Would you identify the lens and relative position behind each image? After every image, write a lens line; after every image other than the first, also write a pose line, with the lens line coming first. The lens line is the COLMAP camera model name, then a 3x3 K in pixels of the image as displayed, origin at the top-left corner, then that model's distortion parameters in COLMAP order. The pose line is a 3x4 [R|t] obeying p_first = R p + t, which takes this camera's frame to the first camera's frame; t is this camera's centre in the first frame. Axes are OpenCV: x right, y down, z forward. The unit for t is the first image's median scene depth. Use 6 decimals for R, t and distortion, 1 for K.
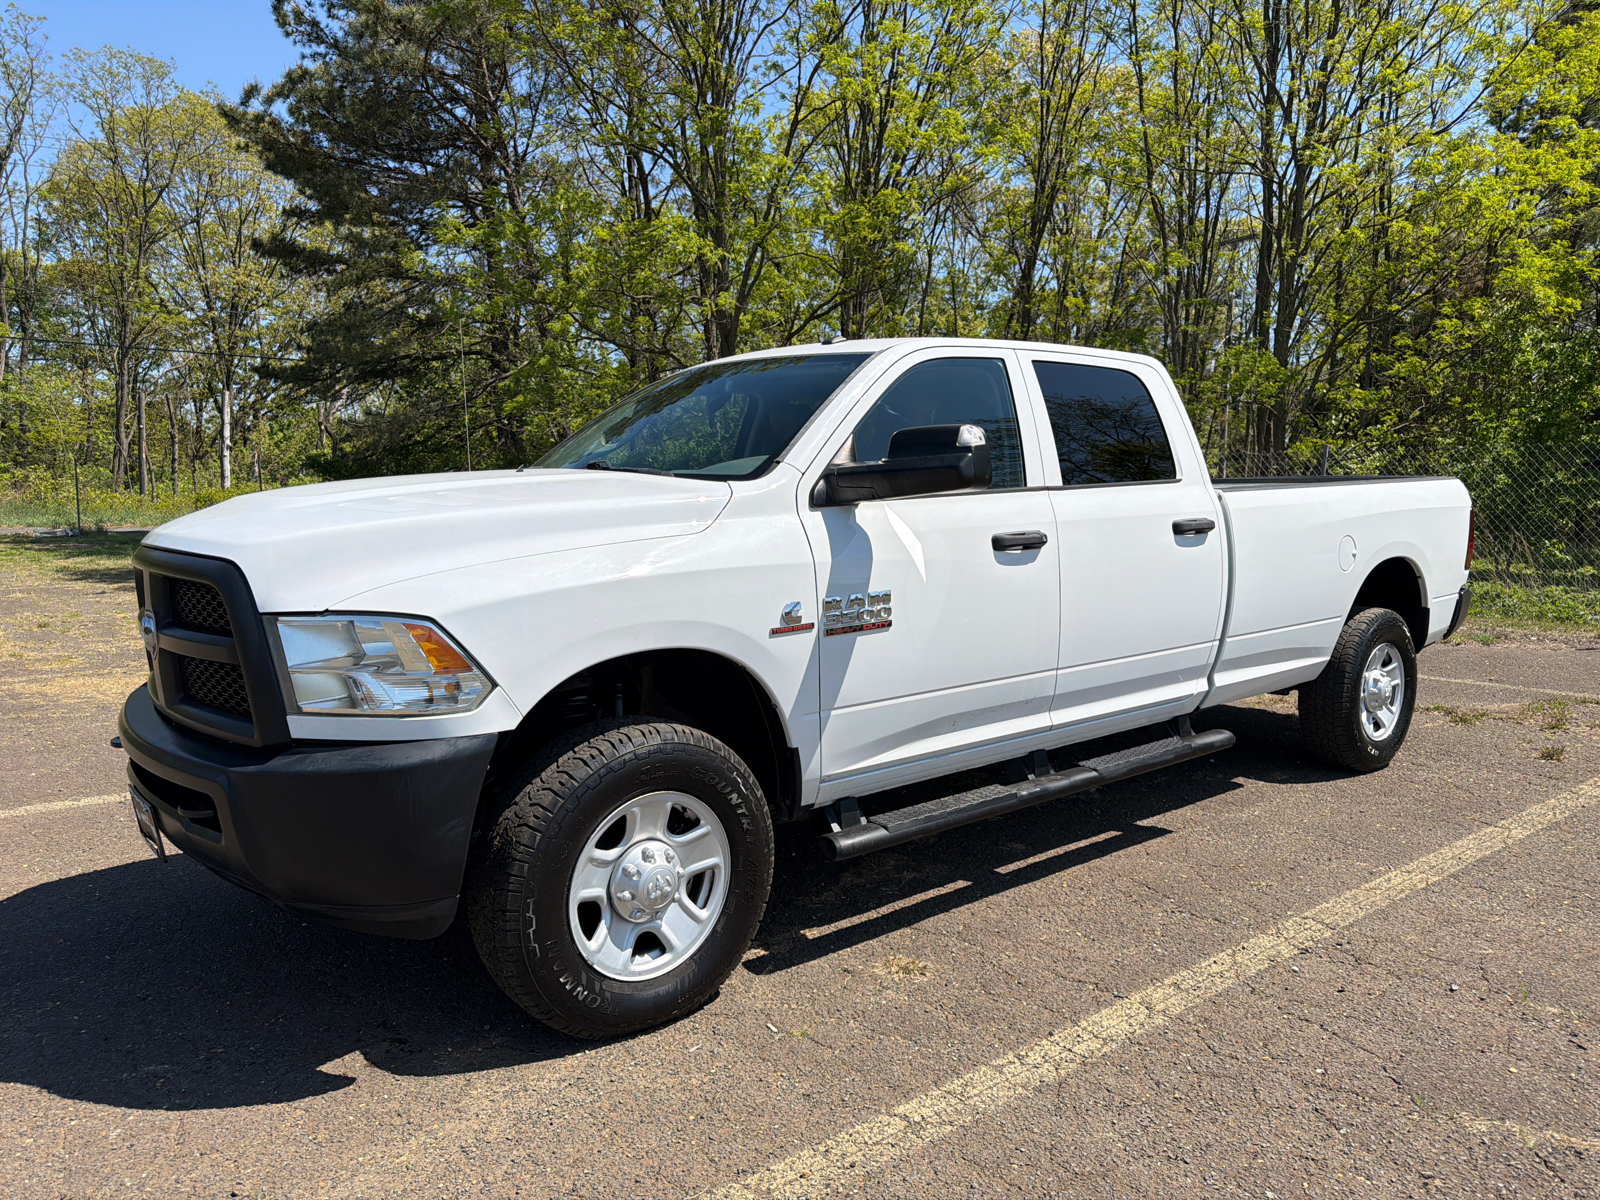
lens RADIAL K [[1148.7, 0, 800.0], [0, 1148.7, 600.0], [0, 0, 1]] dist [0.026592, -0.042755]
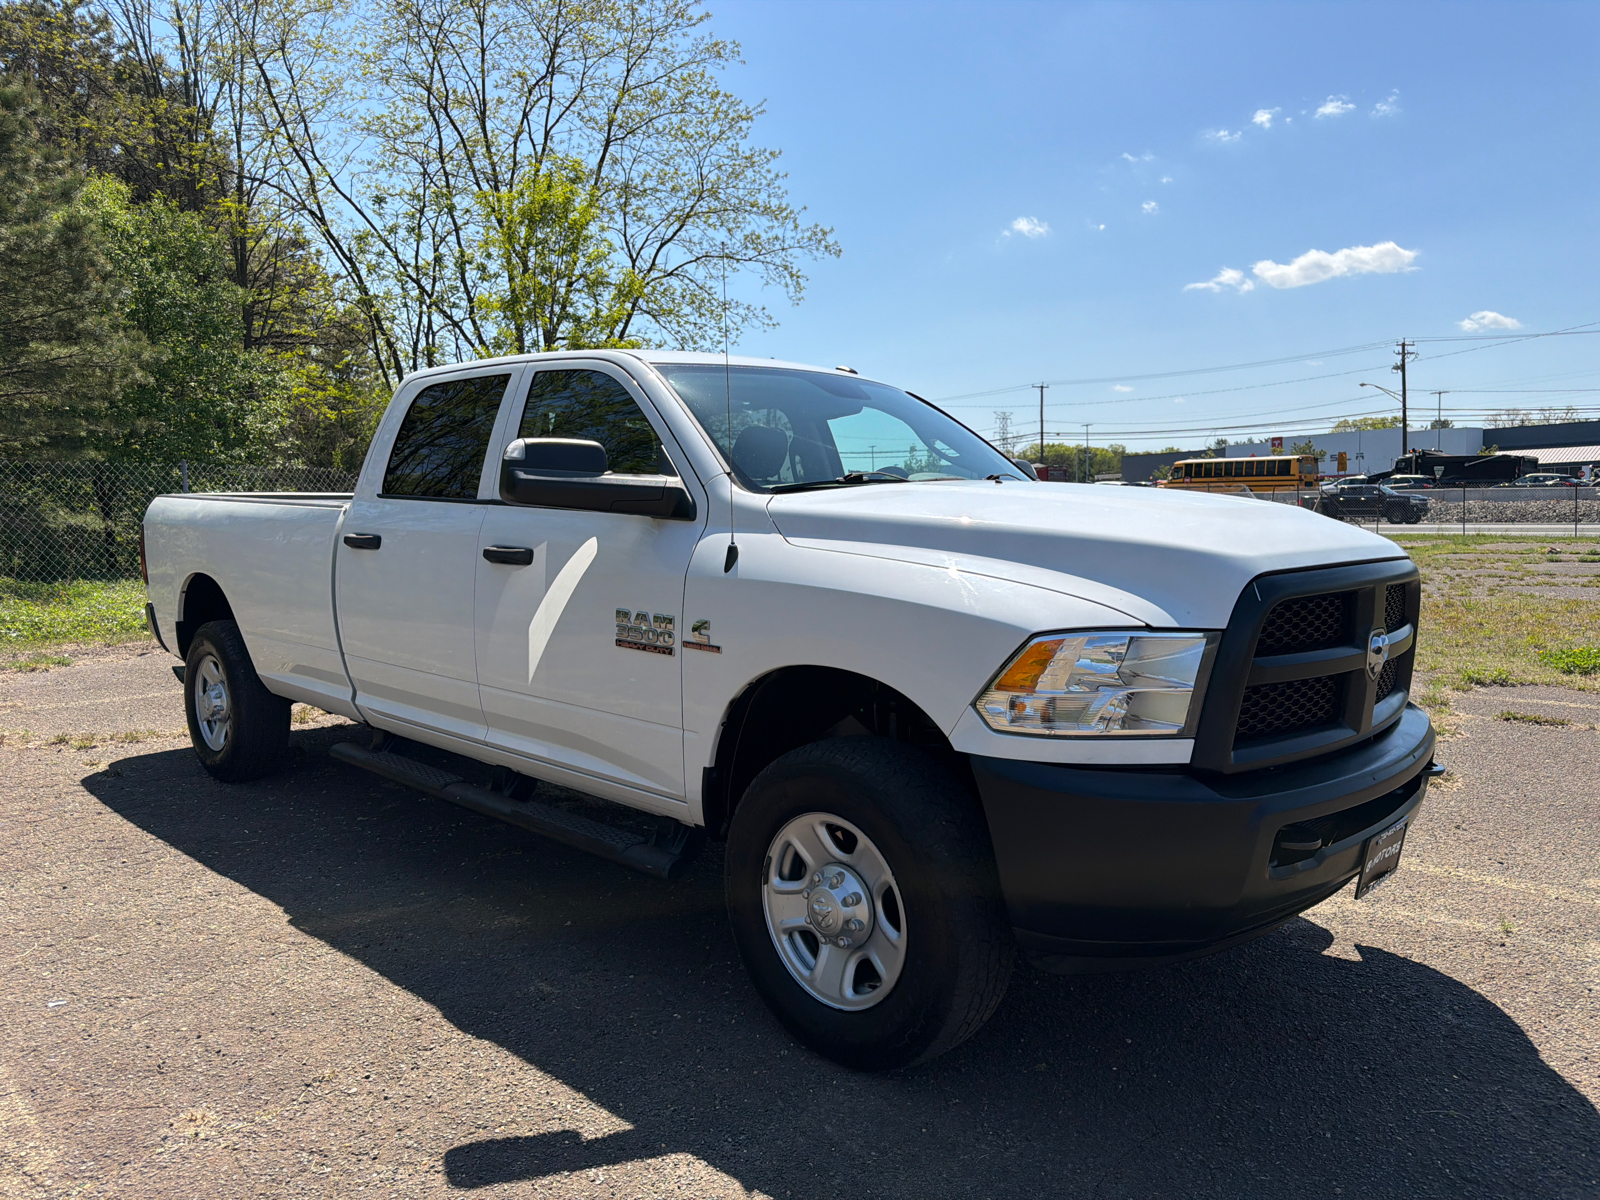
lens RADIAL K [[1122.6, 0, 800.0], [0, 1122.6, 615.8], [0, 0, 1]] dist [0.071814, -0.094512]
pose [[-0.114910, -0.092950, 0.989018, -1.366443], [0.094711, 0.990052, 0.104052, -0.133925], [-0.988851, 0.105627, -0.104963, 1.503865]]
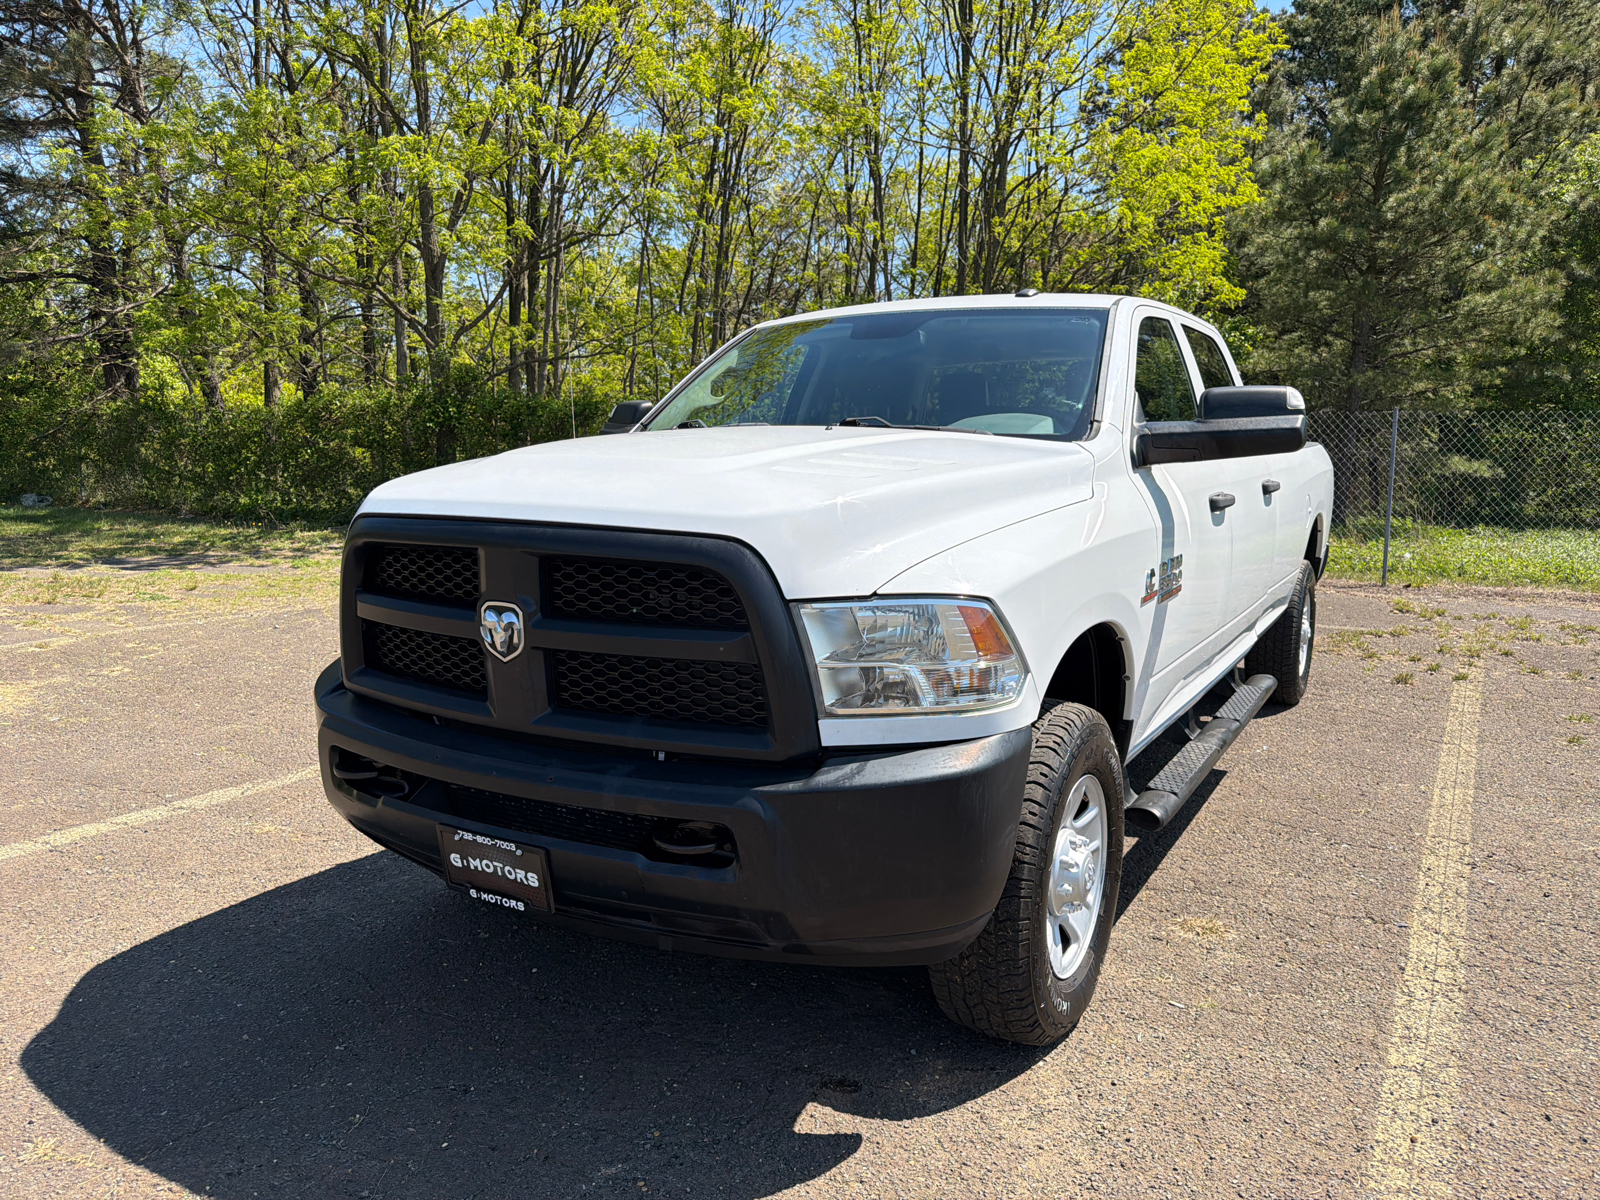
lens RADIAL K [[1158.2, 0, 800.0], [0, 1158.2, 600.0], [0, 0, 1]] dist [0.000774, -0.002314]
pose [[0.939771, -0.034924, 0.340016, -0.620503], [0.022359, 0.998917, 0.040803, -0.017692], [-0.341073, -0.030744, 0.939534, 0.188030]]
